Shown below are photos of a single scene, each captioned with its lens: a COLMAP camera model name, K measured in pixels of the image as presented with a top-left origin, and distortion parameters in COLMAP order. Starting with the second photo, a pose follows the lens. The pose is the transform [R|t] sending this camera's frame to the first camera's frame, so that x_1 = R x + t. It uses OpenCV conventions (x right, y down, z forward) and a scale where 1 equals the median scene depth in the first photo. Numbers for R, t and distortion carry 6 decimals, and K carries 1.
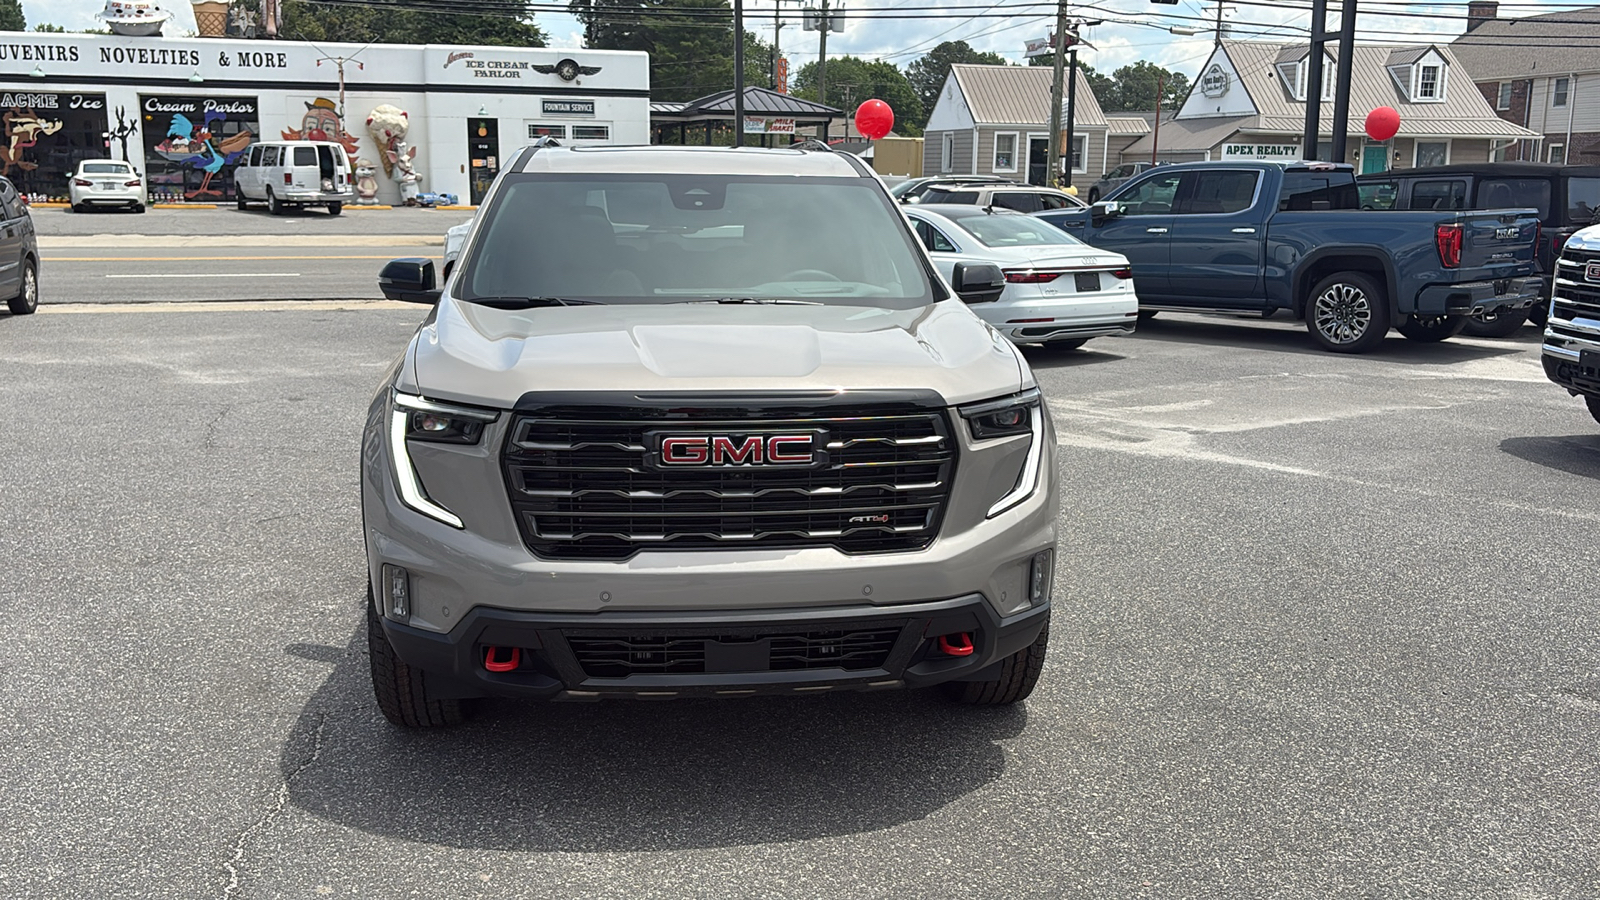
lens RADIAL K [[1500.1, 0, 800.0], [0, 1500.1, 450.0], [0, 0, 1]] dist [0.014353, 0.009950]
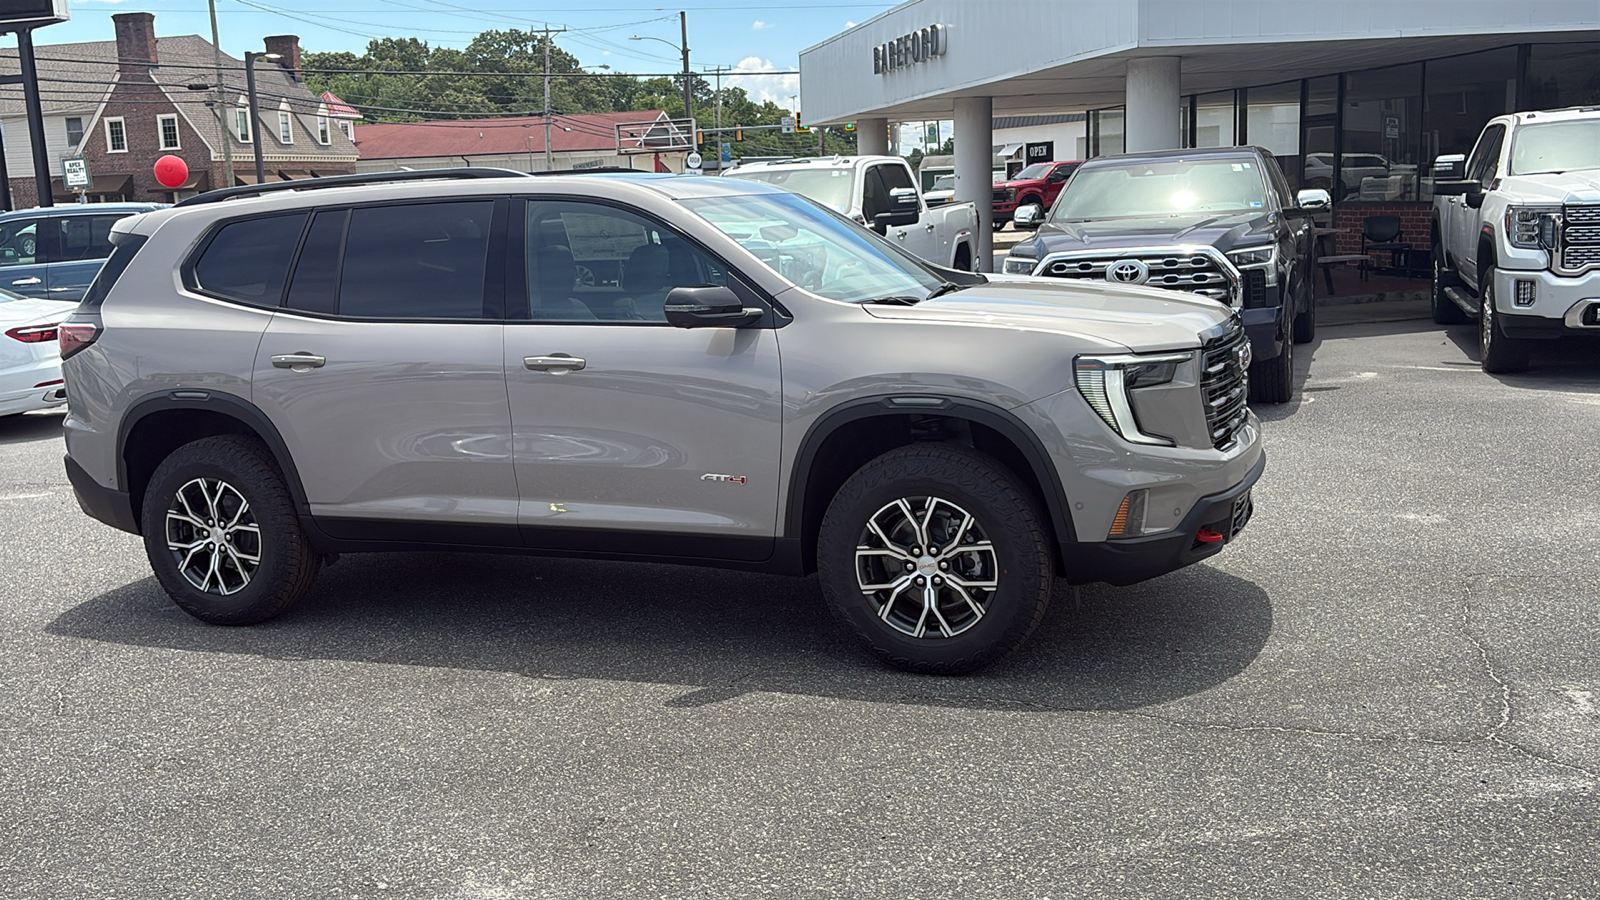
lens RADIAL K [[1495.0, 0, 758.4], [0, 1495.0, 433.7], [0, 0, 1]] dist [0.105364, -0.231302]
pose [[0.487866, -0.168868, 0.856429, -1.025121], [0.206796, 0.975540, 0.074553, -0.088509], [-0.848070, 0.140734, 0.510854, 0.423358]]
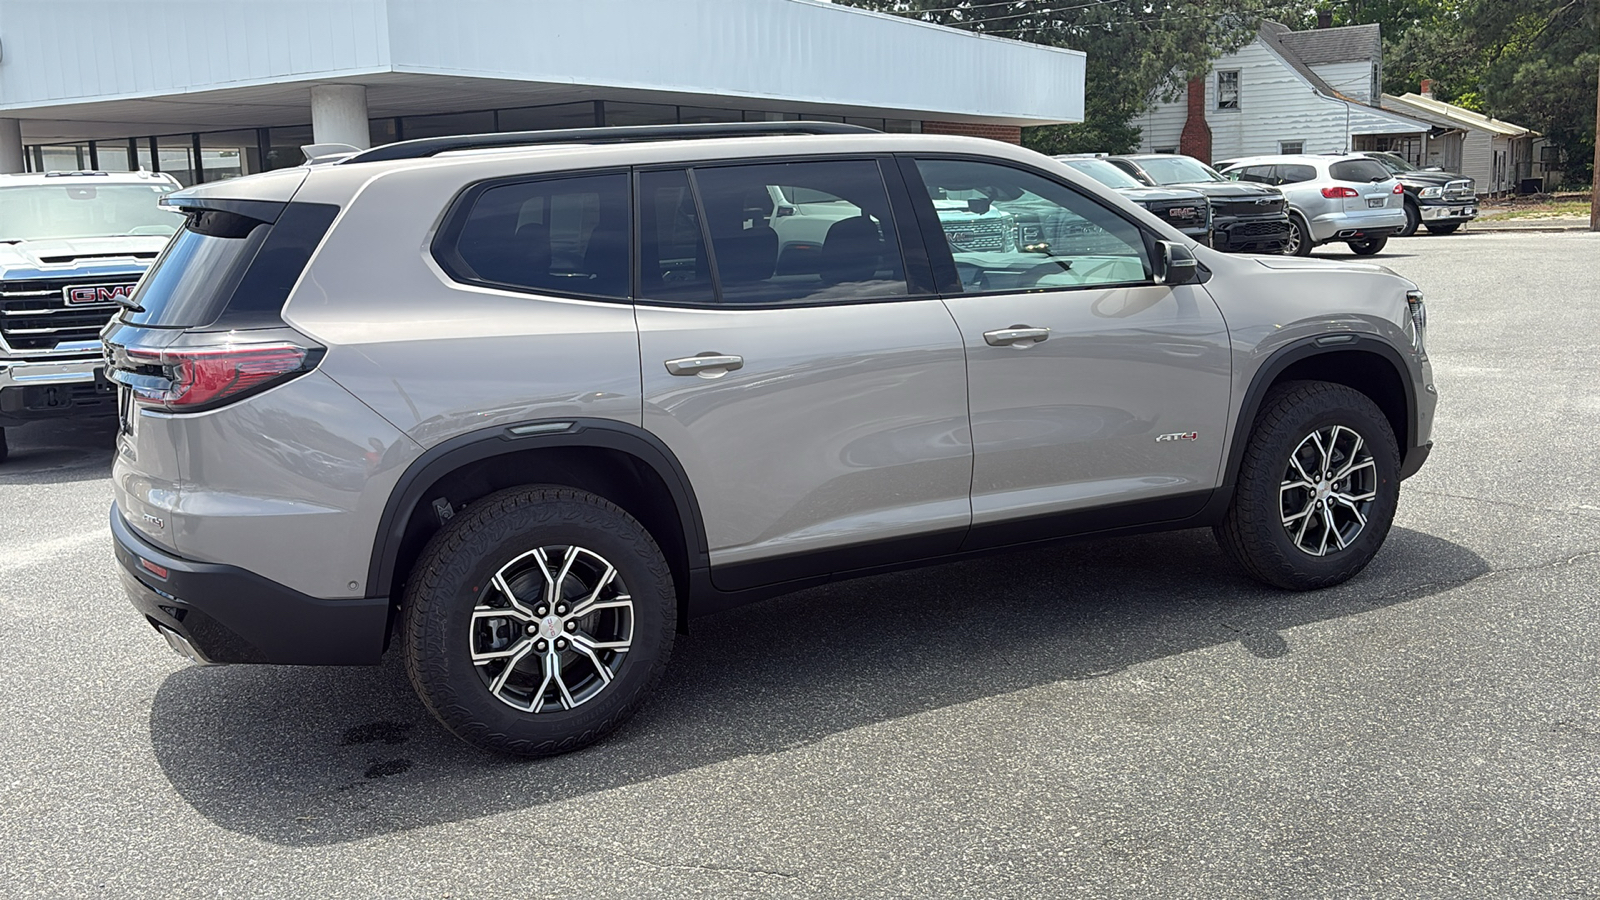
lens RADIAL K [[1495.0, 0, 758.4], [0, 1495.0, 433.7], [0, 0, 1]] dist [0.105364, -0.231302]
pose [[-0.338406, -0.141342, 0.930325, -1.024390], [0.206430, 0.953422, 0.219940, -0.259385], [-0.918078, 0.266476, -0.293466, 1.444396]]
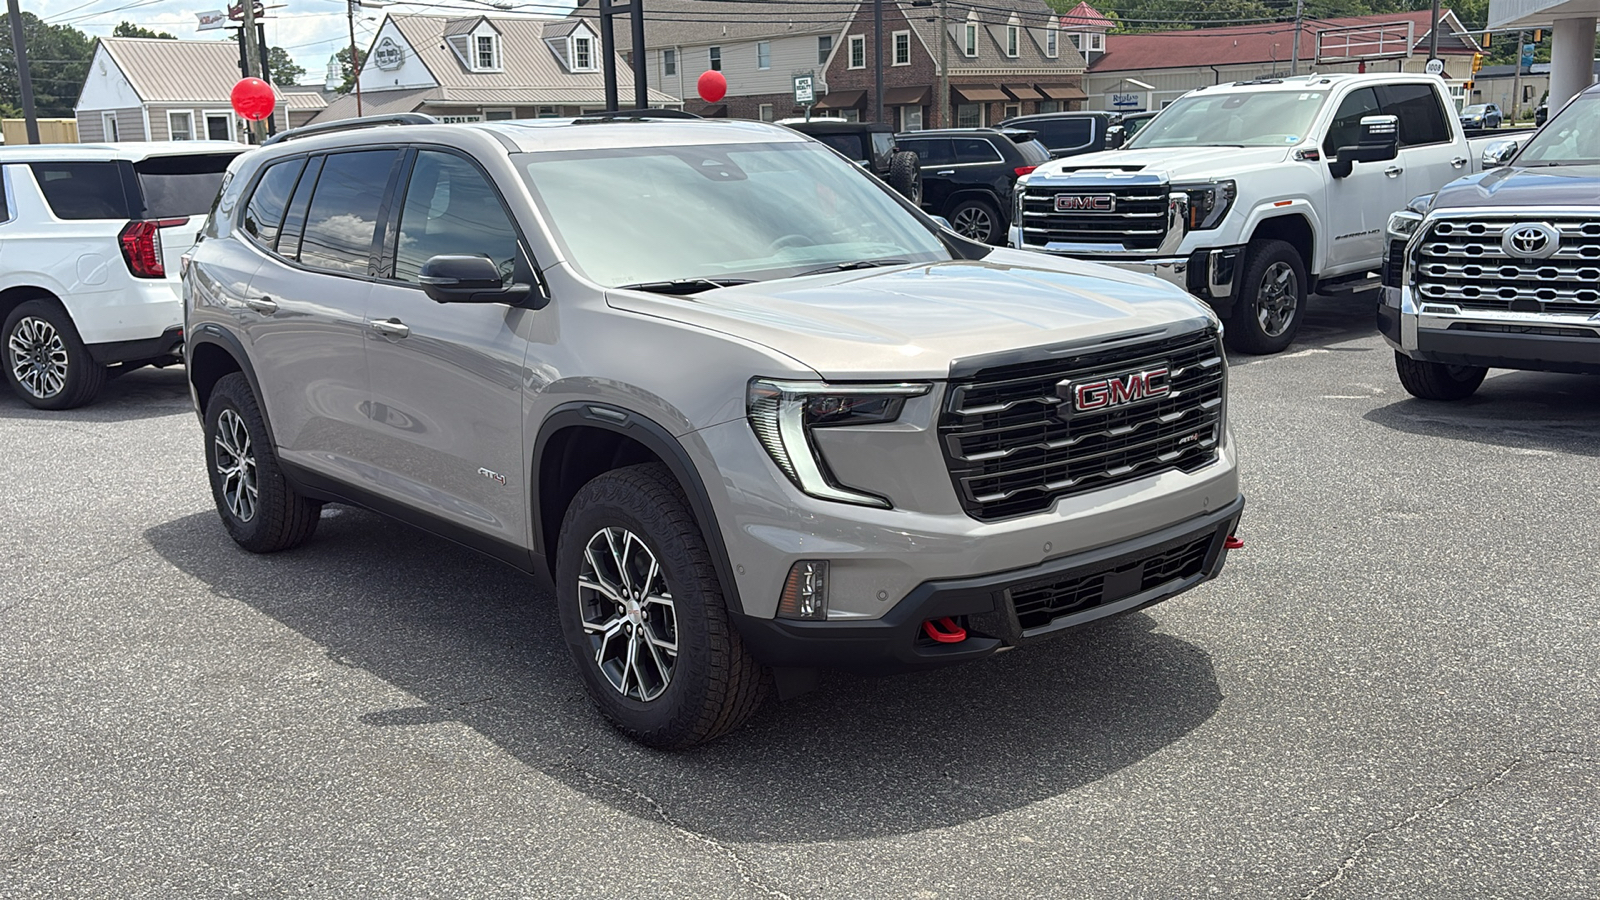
lens RADIAL K [[1495.0, 0, 758.4], [0, 1495.0, 433.7], [0, 0, 1]] dist [0.105364, -0.231302]
pose [[0.849394, -0.141868, 0.508334, -0.529158], [0.139150, 0.989311, 0.043590, -0.033940], [-0.509085, 0.033709, 0.860056, 0.134360]]
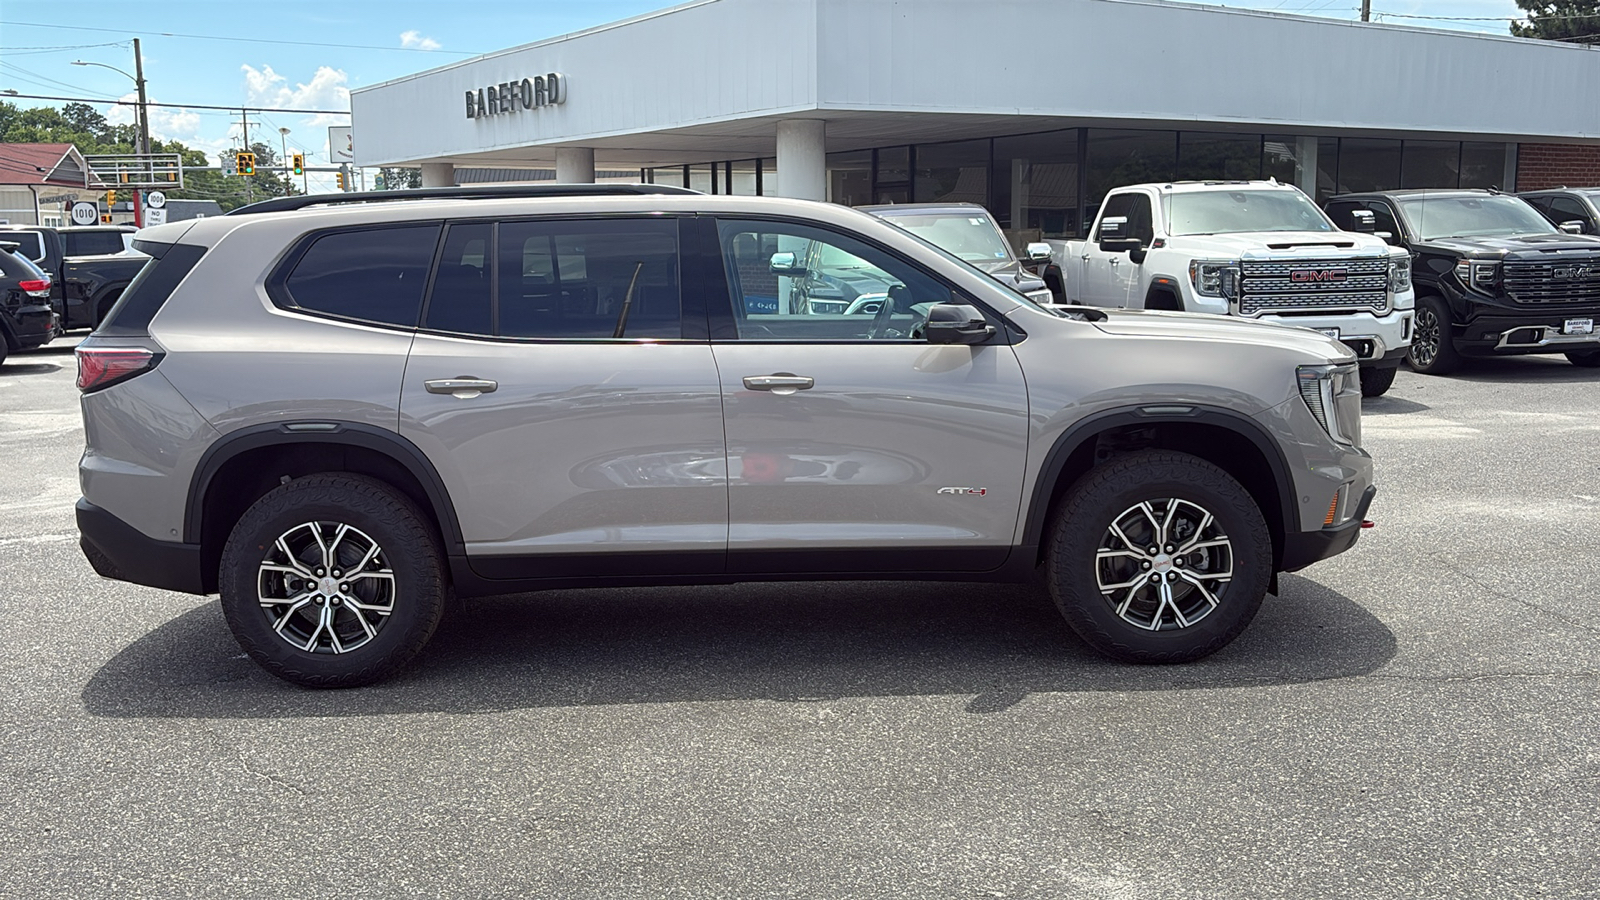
lens RADIAL K [[1496.2, 0, 778.1], [0, 1496.2, 446.9], [0, 0, 1]] dist [0.098336, -0.236238]
pose [[0.109624, -0.151473, 0.982364, -1.196558], [0.196224, 0.972168, 0.128004, -0.171193], [-0.974412, 0.178731, 0.136295, 0.906374]]
